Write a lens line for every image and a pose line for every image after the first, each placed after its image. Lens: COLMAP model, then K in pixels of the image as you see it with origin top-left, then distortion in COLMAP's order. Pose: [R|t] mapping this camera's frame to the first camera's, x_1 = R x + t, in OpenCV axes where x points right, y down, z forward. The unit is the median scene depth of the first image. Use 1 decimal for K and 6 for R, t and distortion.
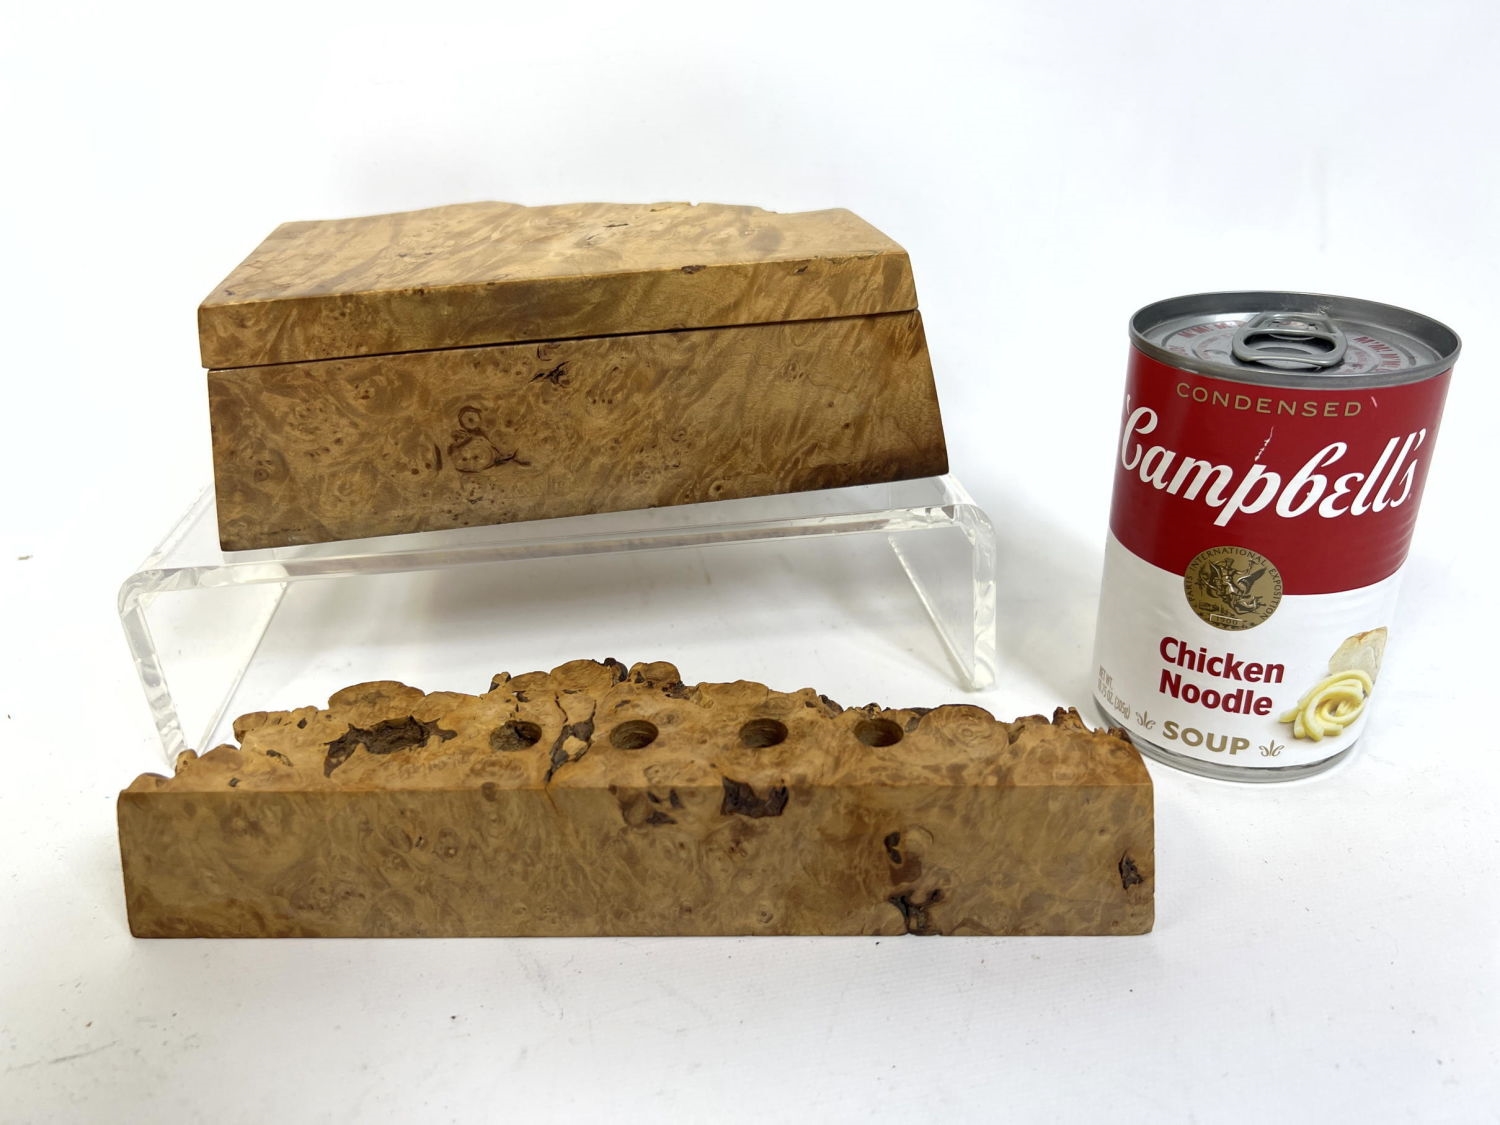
lens RADIAL K [[1159.1, 0, 750.0], [0, 1159.1, 562.5], [0, 0, 1]] dist [0.150772, -0.486897]
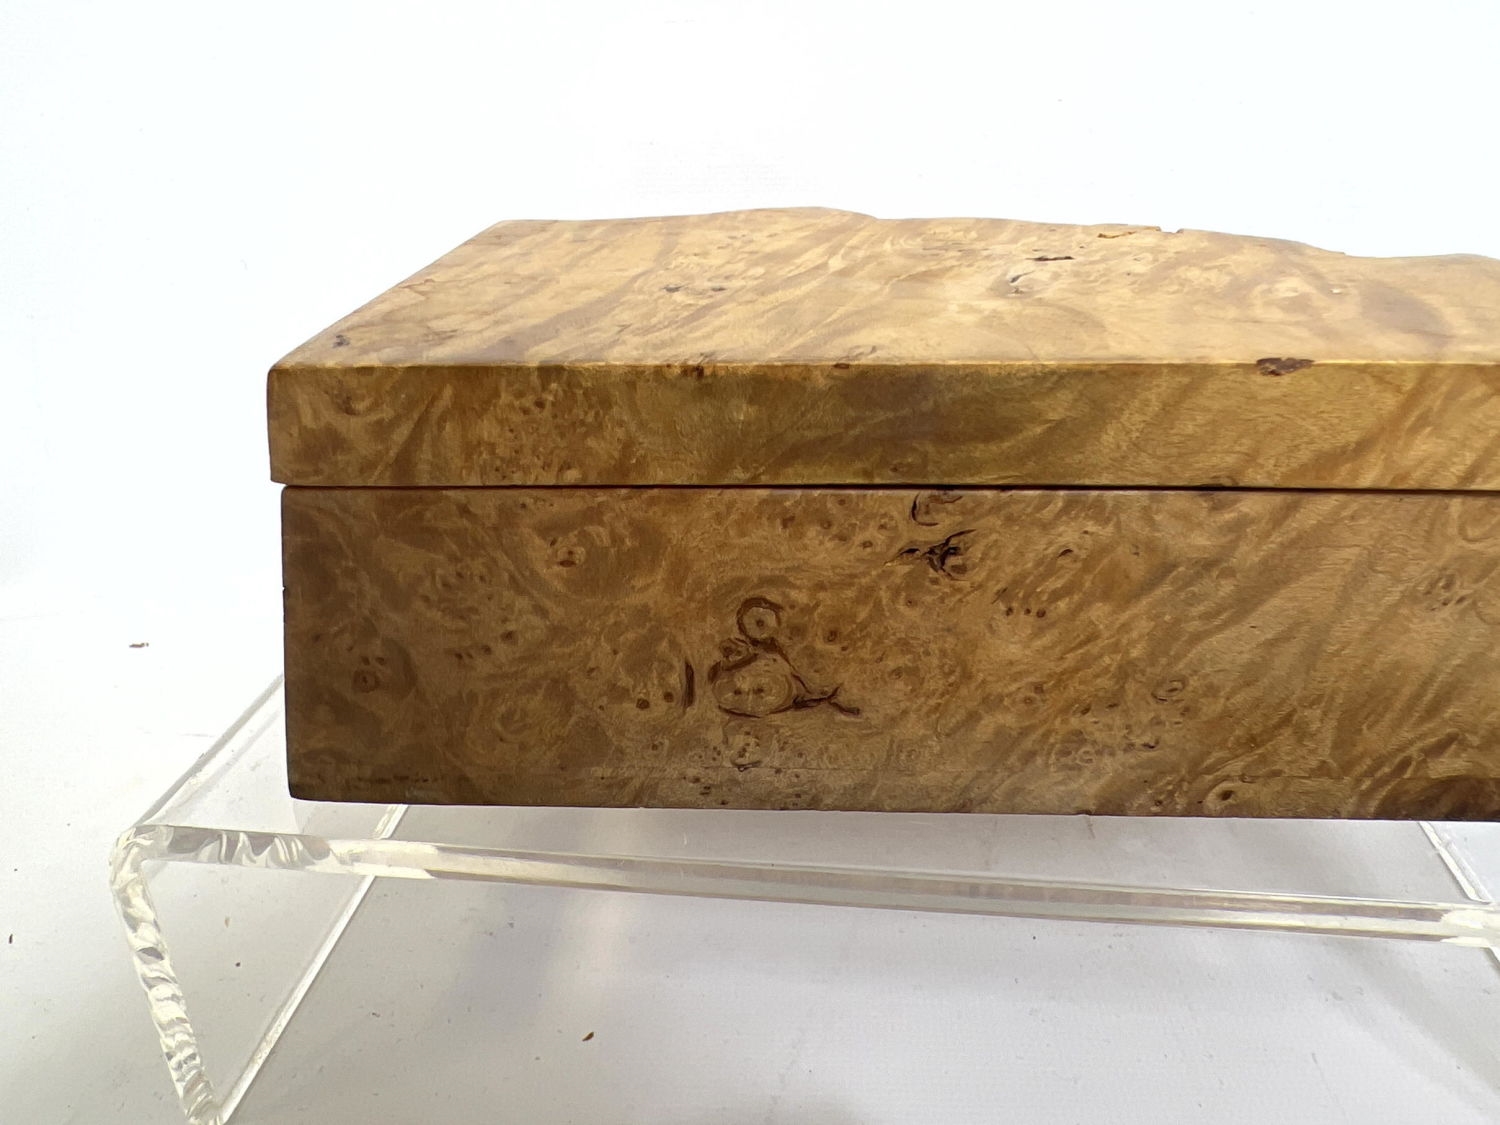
lens RADIAL K [[1221.1, 0, 750.0], [0, 1221.1, 562.5], [0, 0, 1]] dist [0.000330, -0.001746]
pose [[0.974382, 0.112348, -0.194825, -0.144258], [-0.118663, 0.992712, -0.021012, -0.136713], [0.191045, 0.043592, 0.980613, 0.485035]]
